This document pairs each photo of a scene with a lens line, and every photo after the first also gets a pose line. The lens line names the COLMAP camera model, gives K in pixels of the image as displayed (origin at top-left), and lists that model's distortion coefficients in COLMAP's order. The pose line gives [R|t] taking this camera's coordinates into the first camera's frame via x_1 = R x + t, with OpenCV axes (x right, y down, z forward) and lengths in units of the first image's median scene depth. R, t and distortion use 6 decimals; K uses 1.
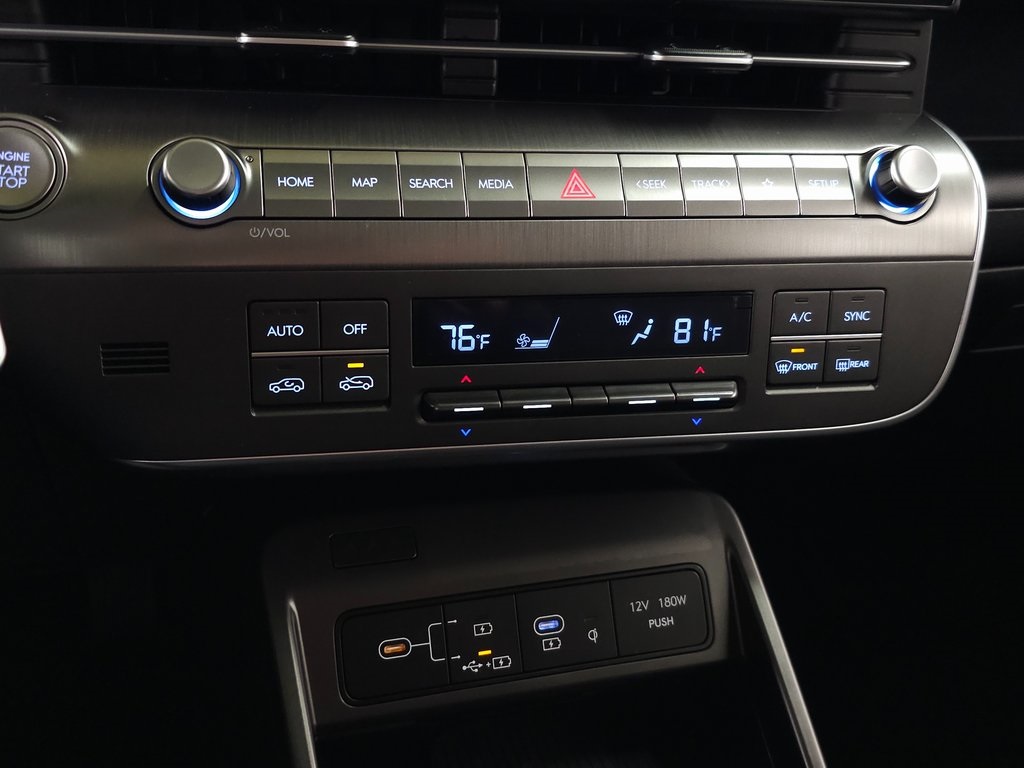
lens RADIAL K [[1042.0, 0, 510.0], [0, 1042.0, 382.7], [0, 0, 1]] dist [0.040296, 0.000000]
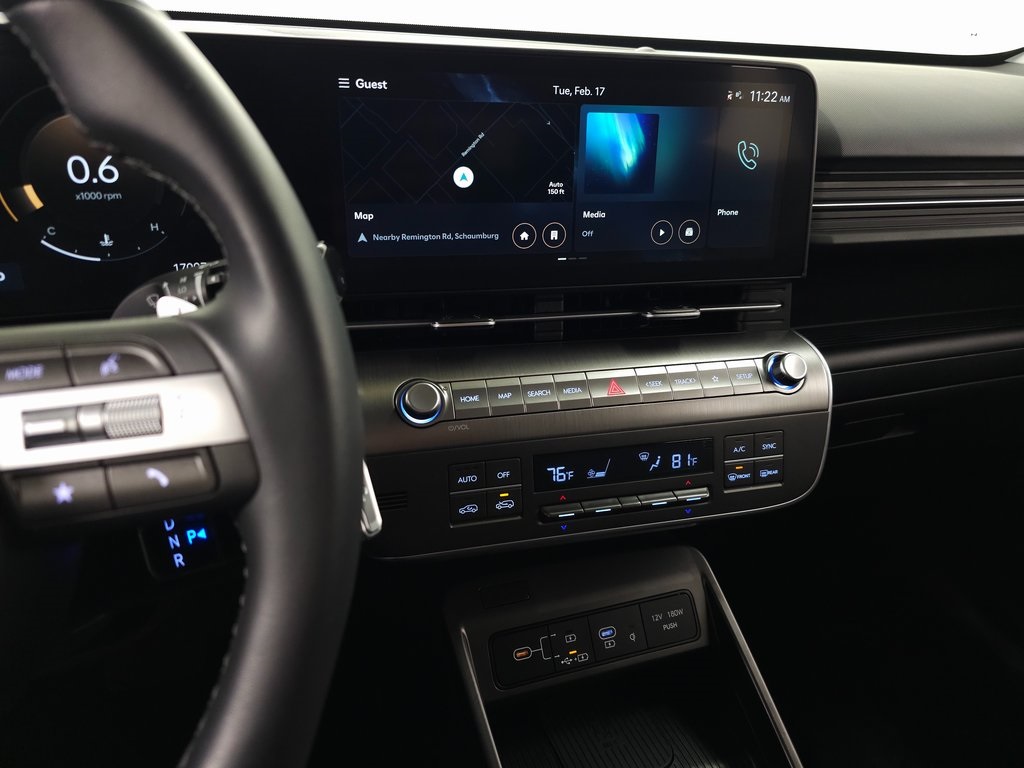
lens RADIAL K [[697.9, 0, 507.5], [0, 697.9, 380.4], [0, 0, 1]] dist [0.049238, -0.025435]
pose [[0.997631, -0.060165, 0.033343, -0.160419], [0.063186, 0.993127, -0.098517, -0.088751], [-0.027186, 0.100390, 0.994577, -0.218302]]
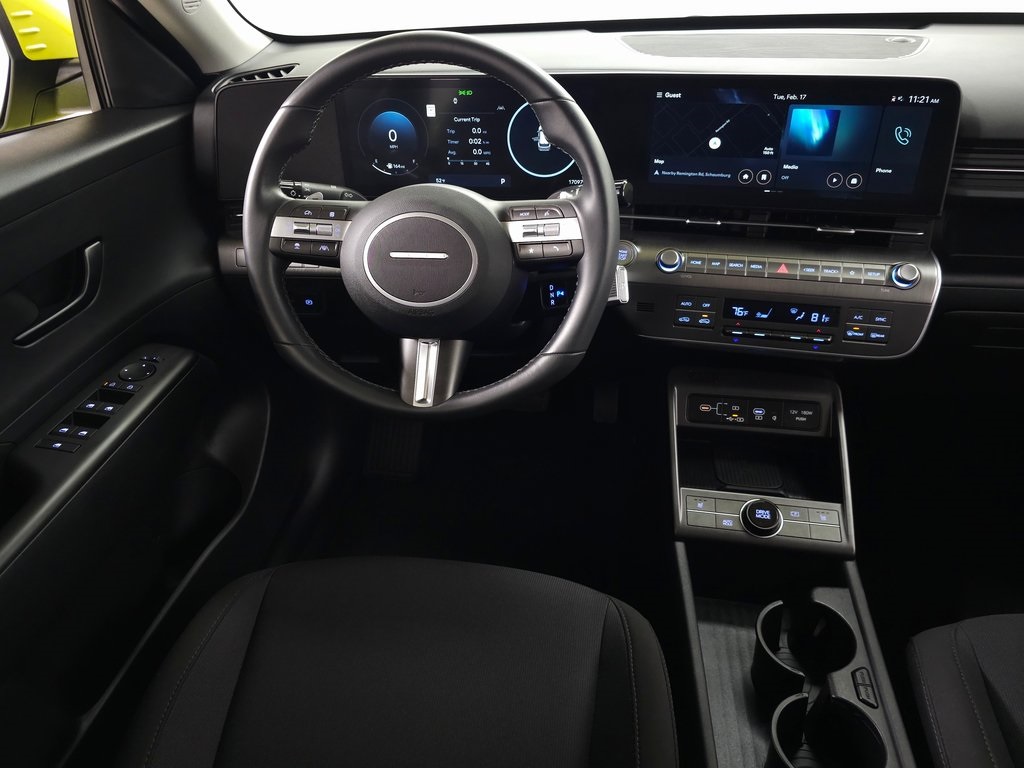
lens RADIAL K [[688.5, 0, 508.5], [0, 688.5, 380.2], [0, 0, 1]] dist [0.042723, -0.043977]
pose [[0.890624, 0.151269, -0.428844, 0.269941], [-0.135047, 0.988489, 0.068210, 0.118322], [0.434226, -0.002836, 0.900800, -1.272613]]
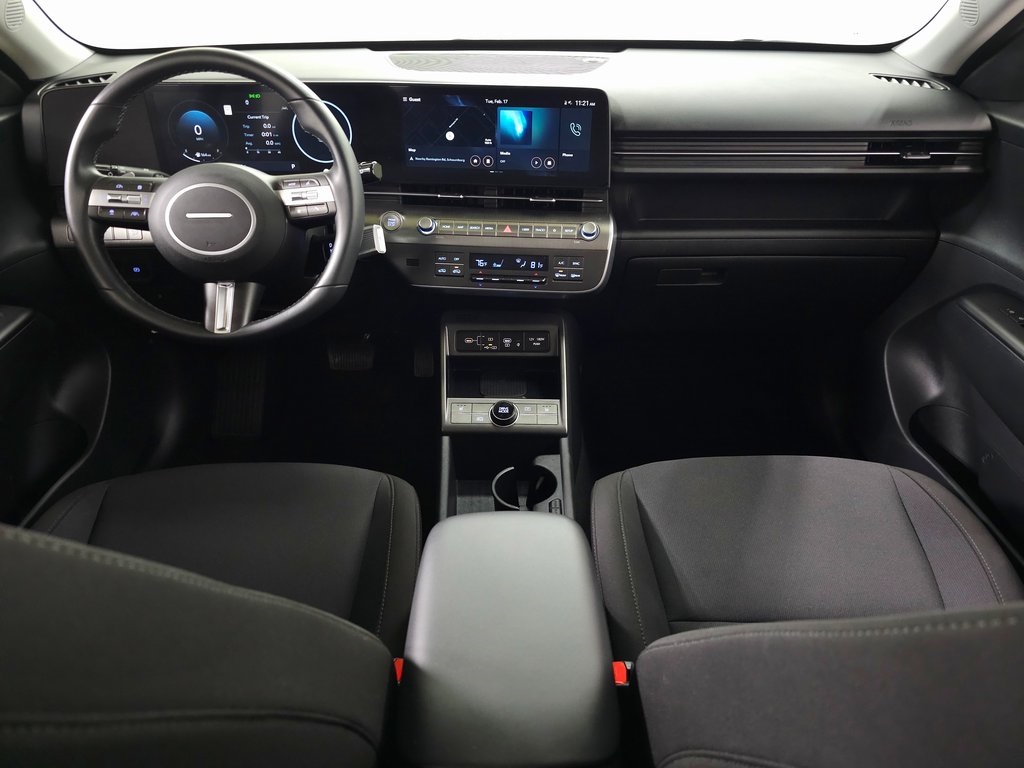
lens RADIAL K [[688.5, 0, 515.8], [0, 688.5, 392.4], [0, 0, 1]] dist [0.042723, -0.043977]
pose [[0.953736, 0.094758, -0.285322, 0.956451], [-0.084704, 0.995278, 0.047405, 0.343230], [0.288467, -0.021044, 0.957259, -1.730208]]
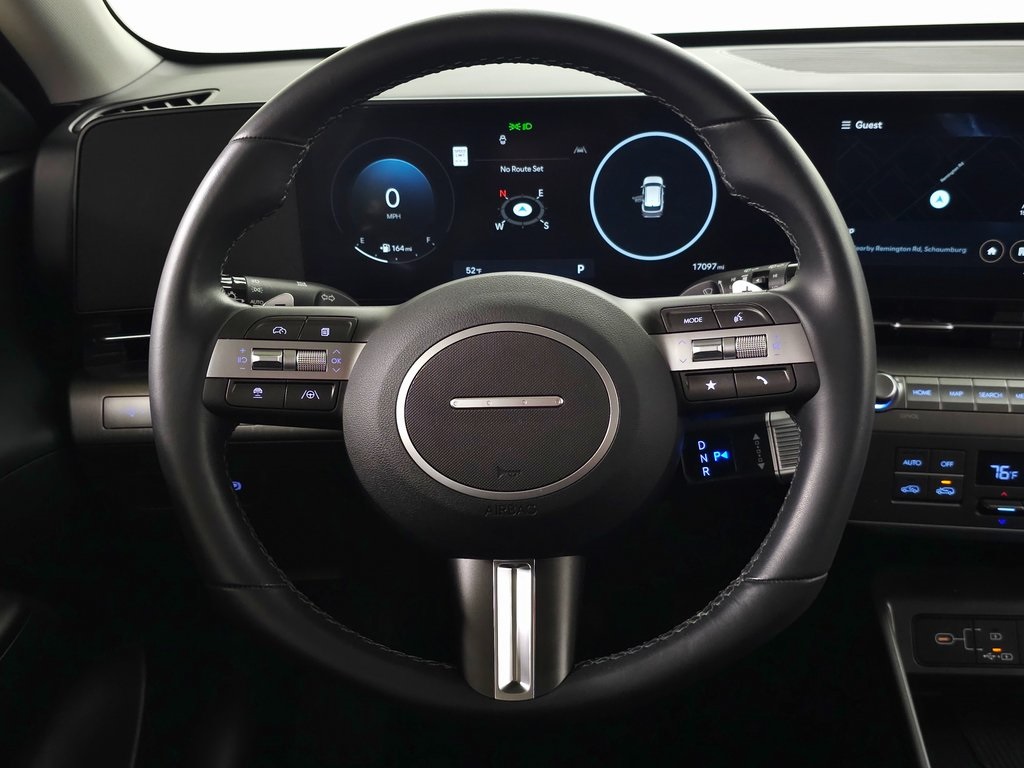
lens RADIAL K [[951.5, 0, 522.1], [0, 951.5, 390.3], [0, 0, 1]] dist [0.019735, 0.000000]
pose [[0.936518, 0.044563, -0.347777, -0.263586], [-0.087340, 0.990274, -0.108303, 0.074705], [0.339568, 0.131803, 0.931301, -0.968168]]
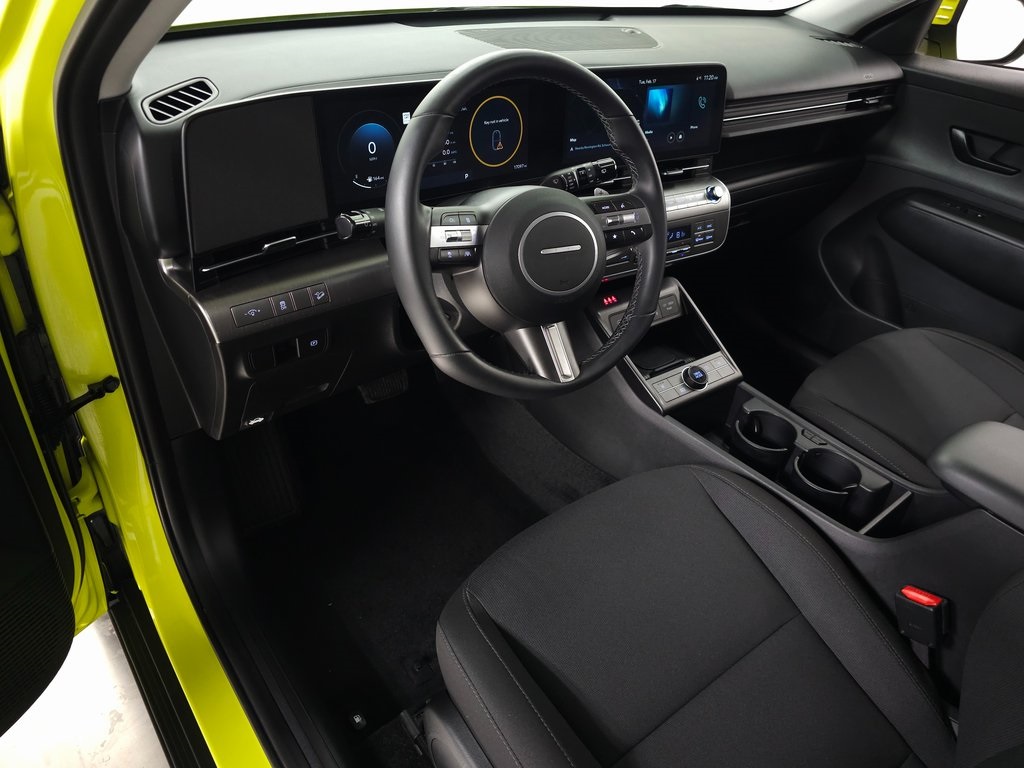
lens RADIAL K [[688.5, 0, 514.9], [0, 688.5, 378.1], [0, 0, 1]] dist [0.042723, -0.043977]
pose [[0.937220, -0.204187, 0.282713, -1.462815], [0.170894, 0.975568, 0.138066, 0.020793], [-0.303997, -0.081084, 0.949216, -1.659210]]
